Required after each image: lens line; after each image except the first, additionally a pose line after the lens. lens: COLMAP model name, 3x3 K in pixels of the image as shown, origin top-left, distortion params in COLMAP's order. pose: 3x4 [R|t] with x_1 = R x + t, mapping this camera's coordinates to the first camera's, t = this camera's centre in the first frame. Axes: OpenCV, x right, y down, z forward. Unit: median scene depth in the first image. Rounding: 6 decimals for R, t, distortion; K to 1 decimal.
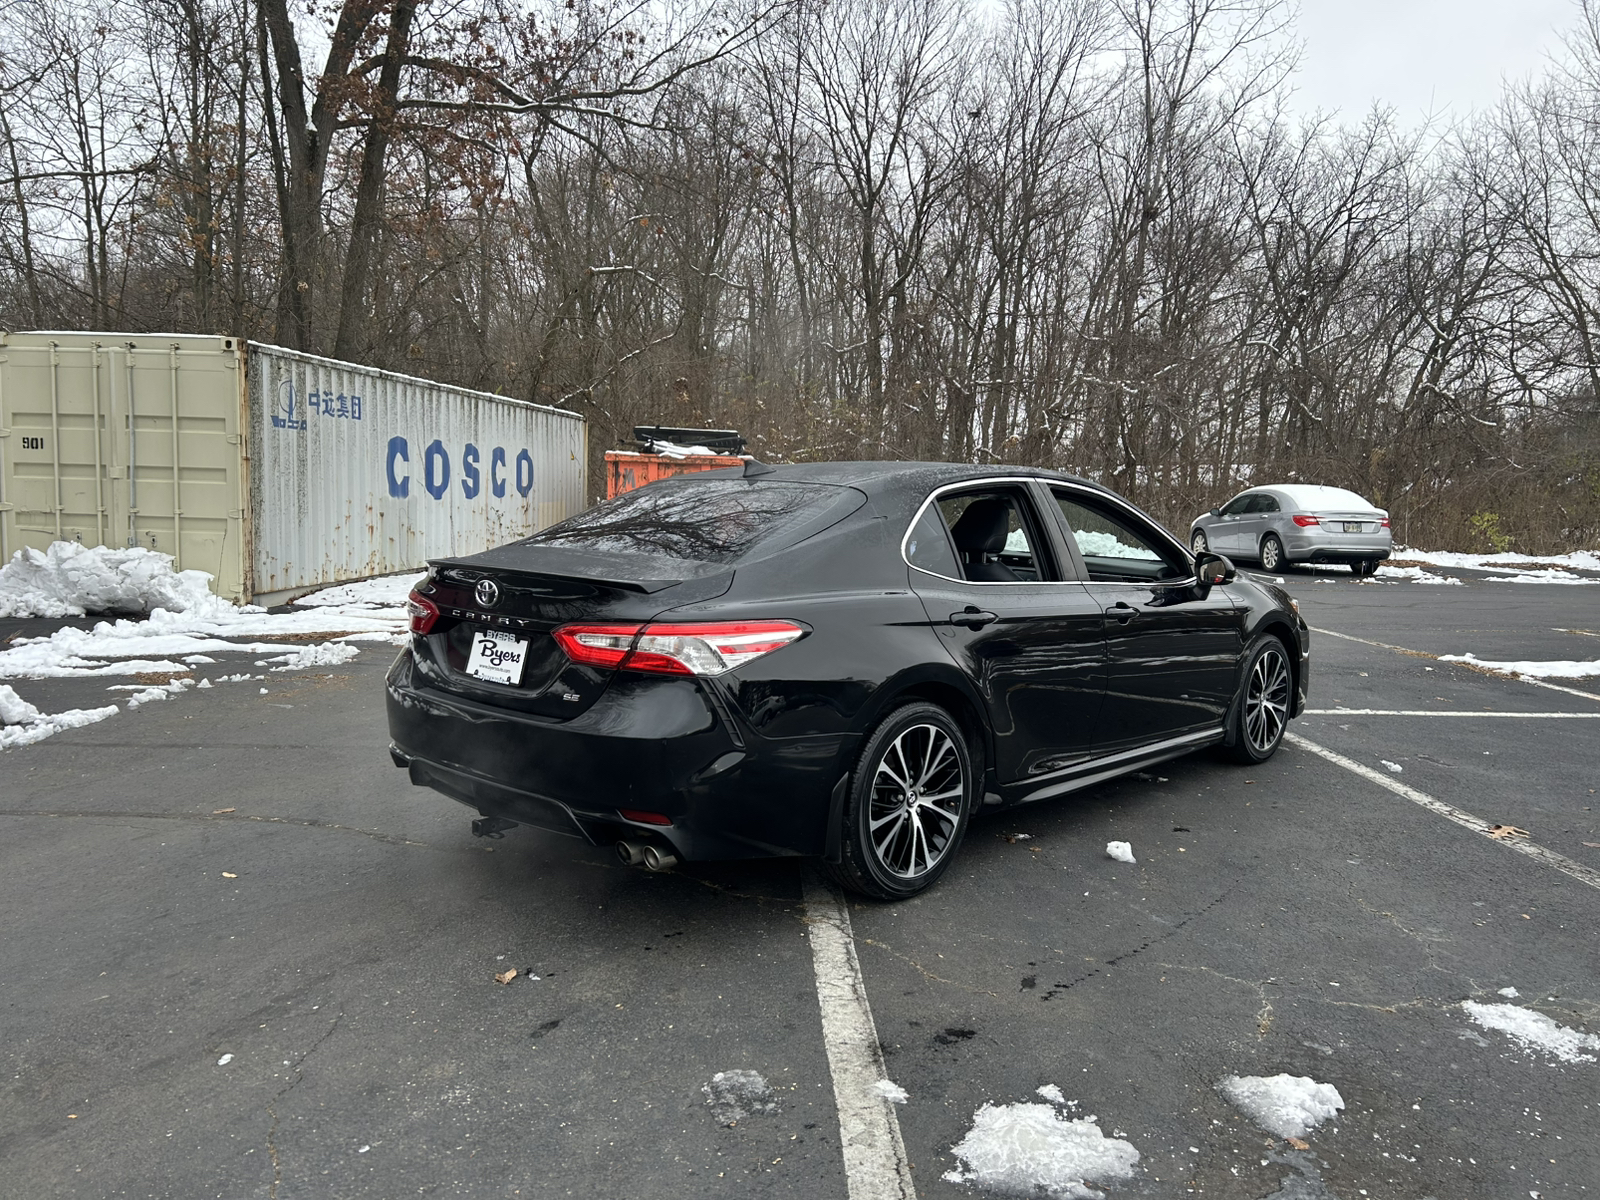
lens RADIAL K [[1178.5, 0, 800.0], [0, 1178.5, 600.0], [0, 0, 1]] dist [0.054868, -0.058952]
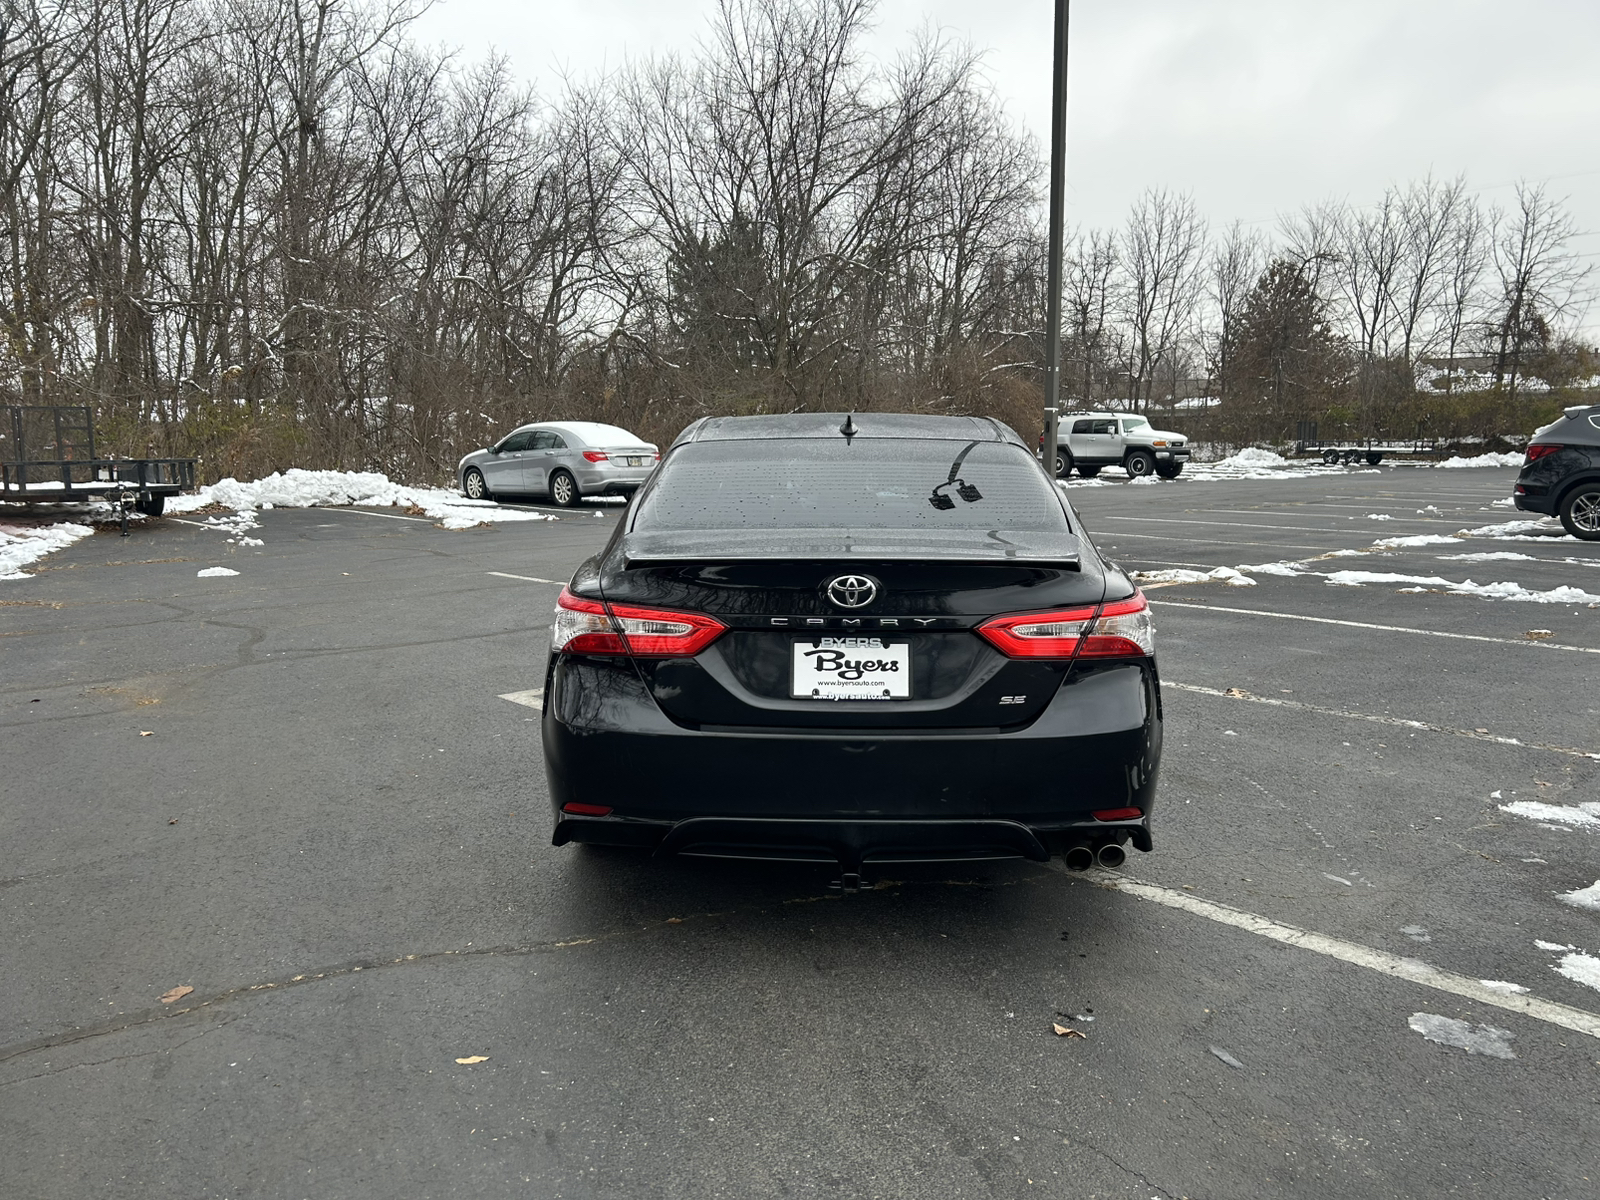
lens RADIAL K [[1178.5, 0, 800.0], [0, 1178.5, 600.0], [0, 0, 1]] dist [0.054868, -0.058952]
pose [[0.750667, -0.109810, 0.651491, -0.784674], [0.074098, 0.993862, 0.082139, -0.065419], [-0.656512, -0.013385, 0.754196, 0.413333]]
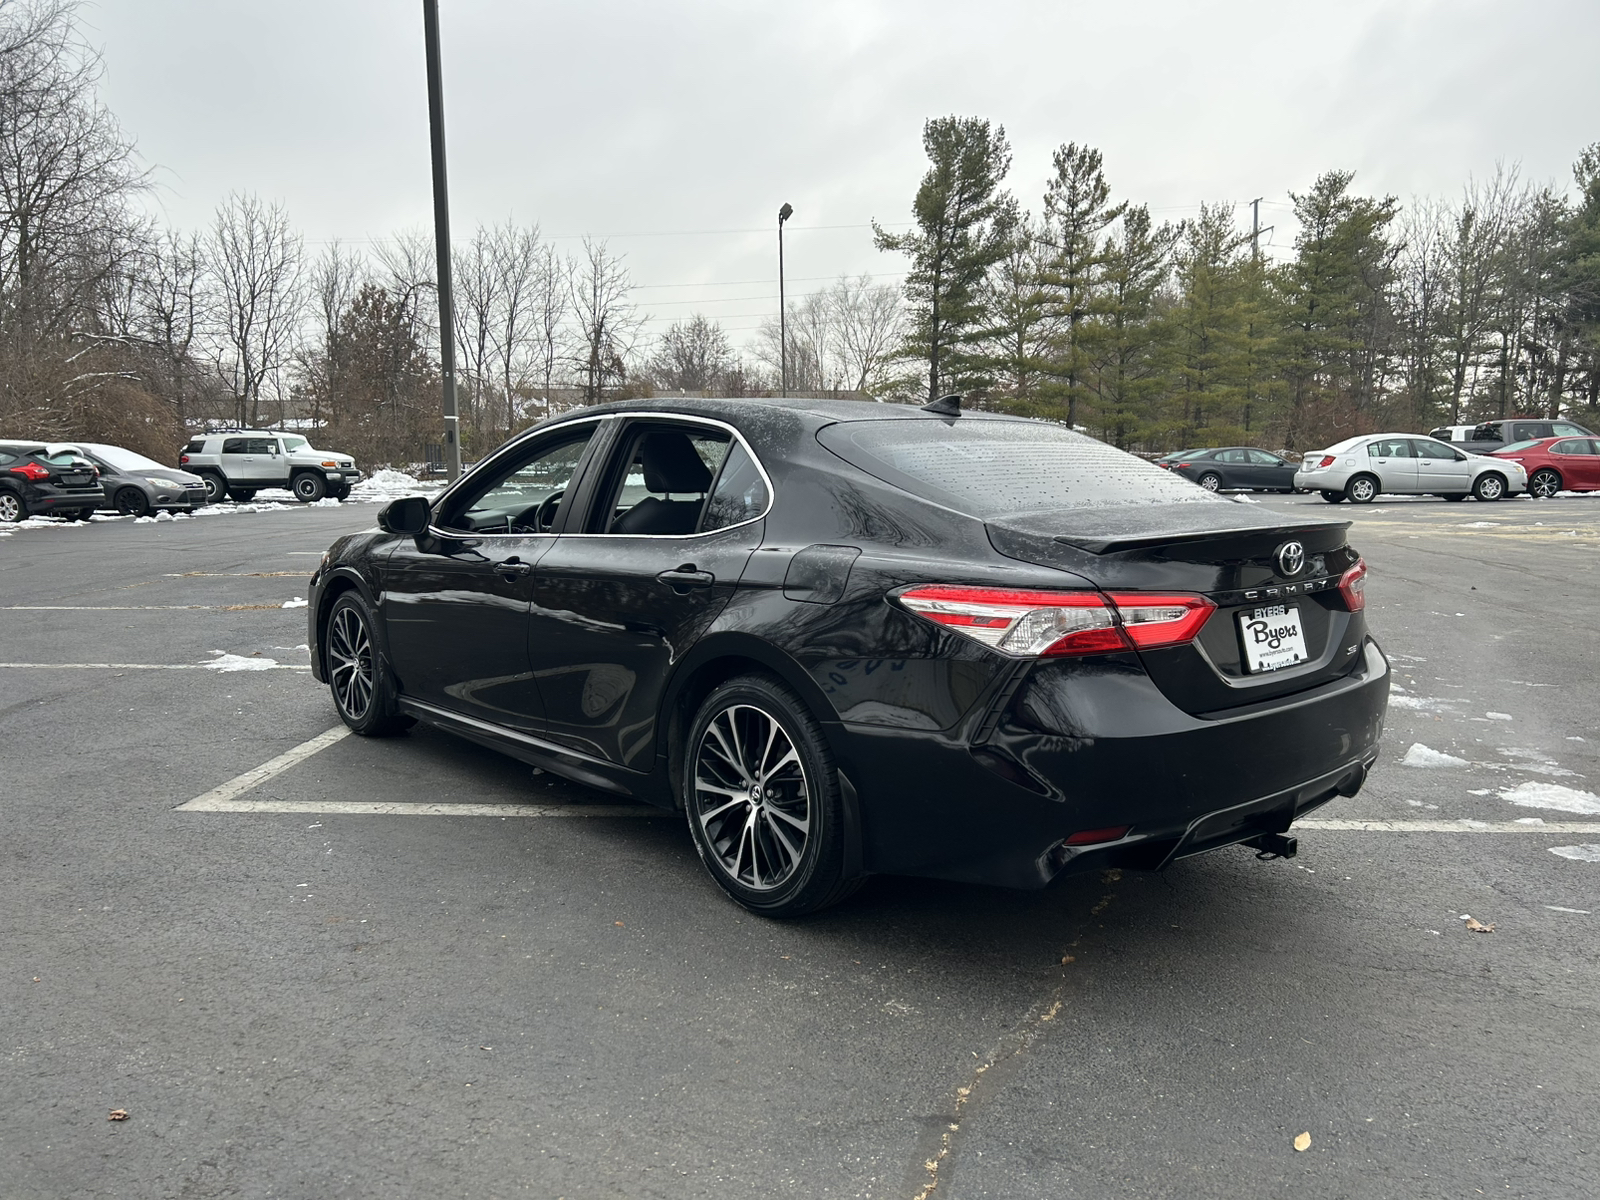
lens RADIAL K [[1192.5, 0, 818.5], [0, 1192.5, 607.3], [0, 0, 1]] dist [0.036441, -0.057506]
pose [[0.095266, -0.141916, 0.985284, -1.060670], [0.094866, 0.986575, 0.132930, -0.106844], [-0.990921, 0.080806, 0.107450, 1.195674]]
